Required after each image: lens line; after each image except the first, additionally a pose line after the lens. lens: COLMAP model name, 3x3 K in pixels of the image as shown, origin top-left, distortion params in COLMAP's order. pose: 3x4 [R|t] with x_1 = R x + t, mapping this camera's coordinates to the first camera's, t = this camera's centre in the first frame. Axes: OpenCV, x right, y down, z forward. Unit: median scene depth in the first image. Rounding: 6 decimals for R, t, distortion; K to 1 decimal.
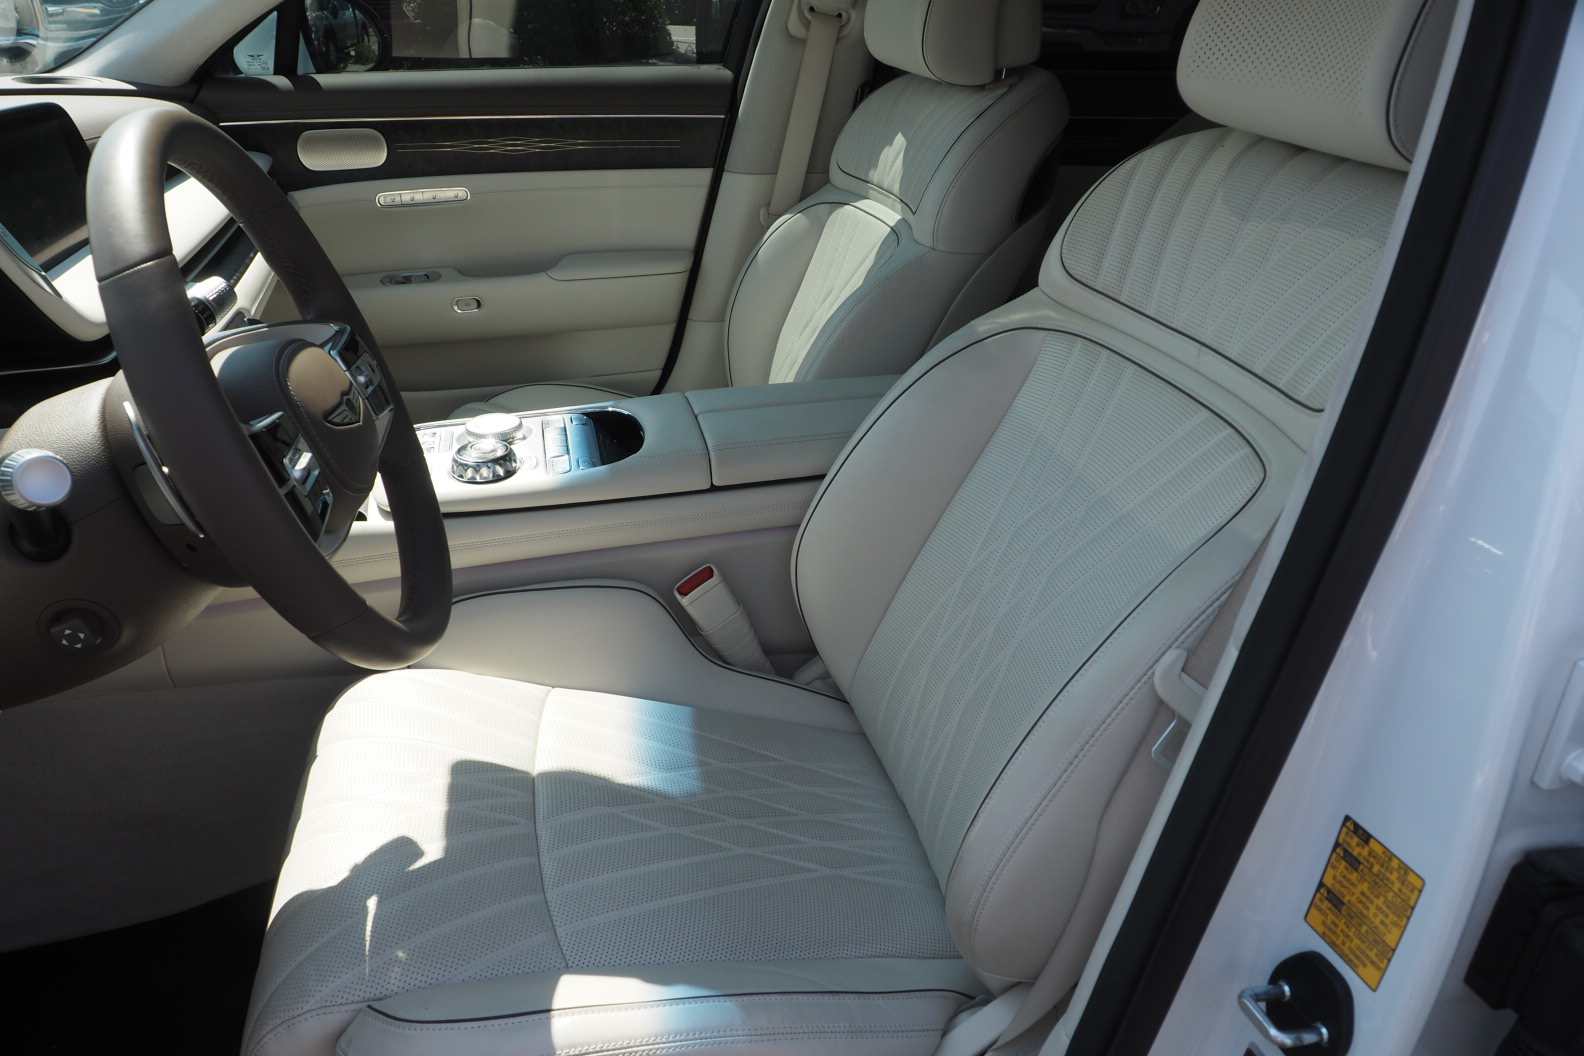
lens RADIAL K [[1124.7, 0, 792.0], [0, 1124.7, 528.0], [0, 0, 1]] dist [-0.037190, 0.008657]
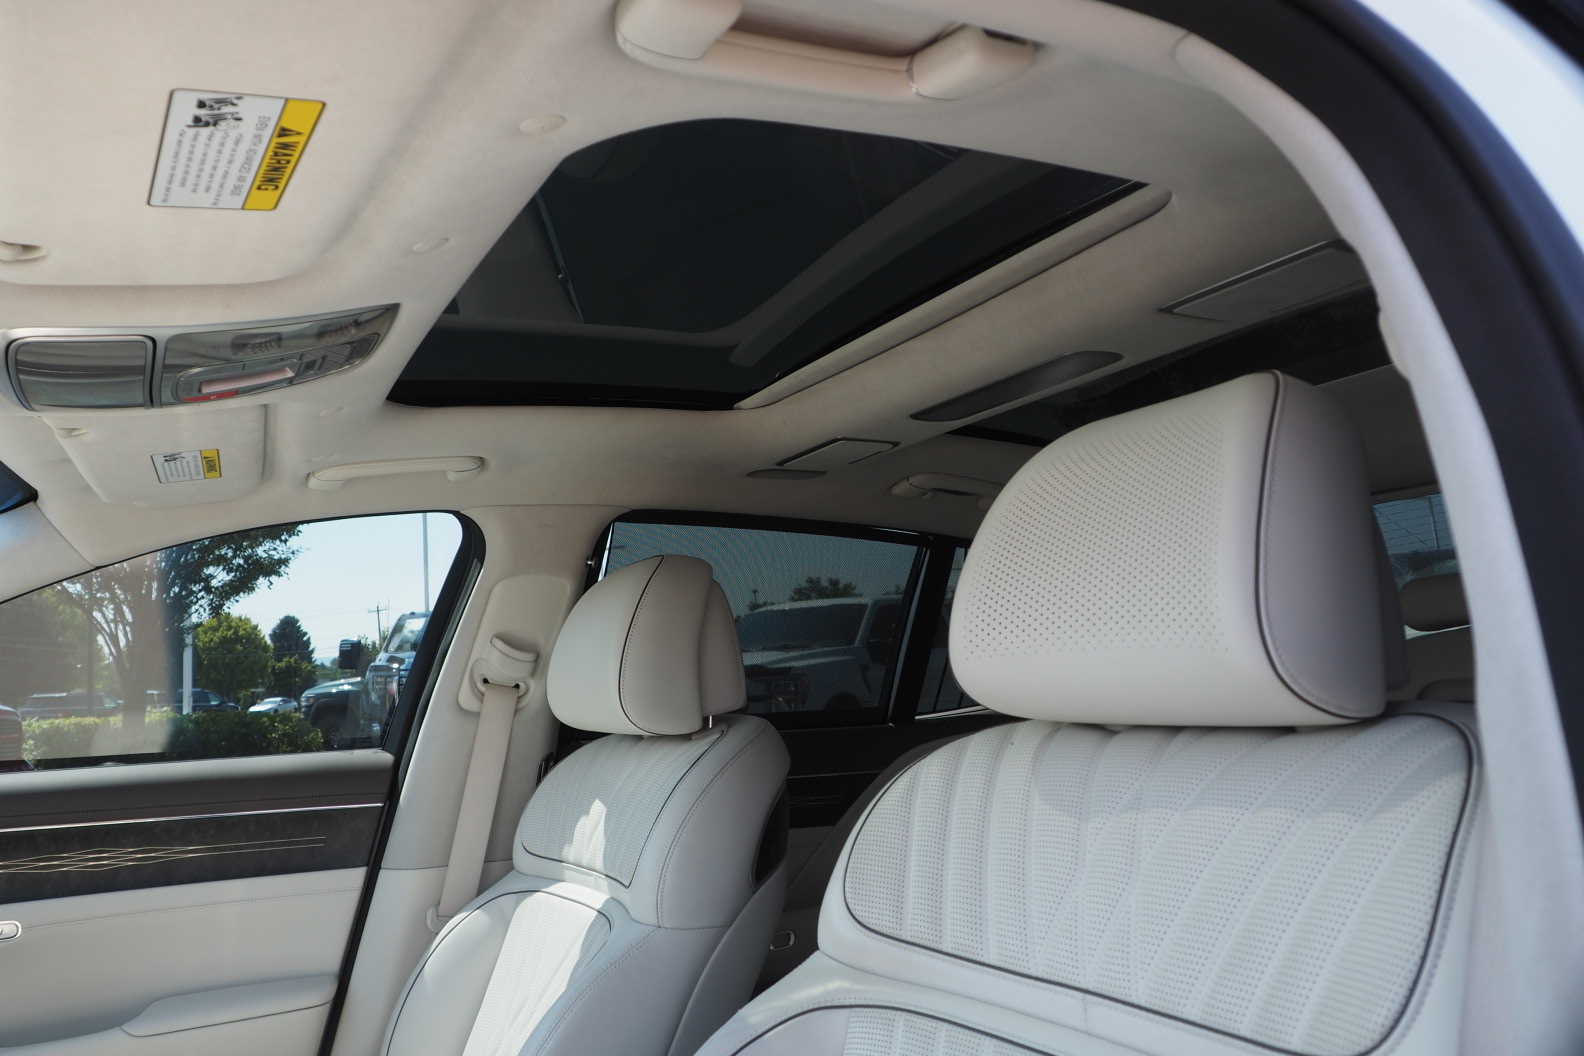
lens RADIAL K [[1124.7, 0, 792.0], [0, 1124.7, 528.0], [0, 0, 1]] dist [-0.037190, 0.008657]
pose [[0.957282, -0.015041, 0.288766, -0.005155], [0.177545, 0.818806, -0.545925, -0.026493], [-0.228232, 0.573873, 0.786498, 0.161664]]
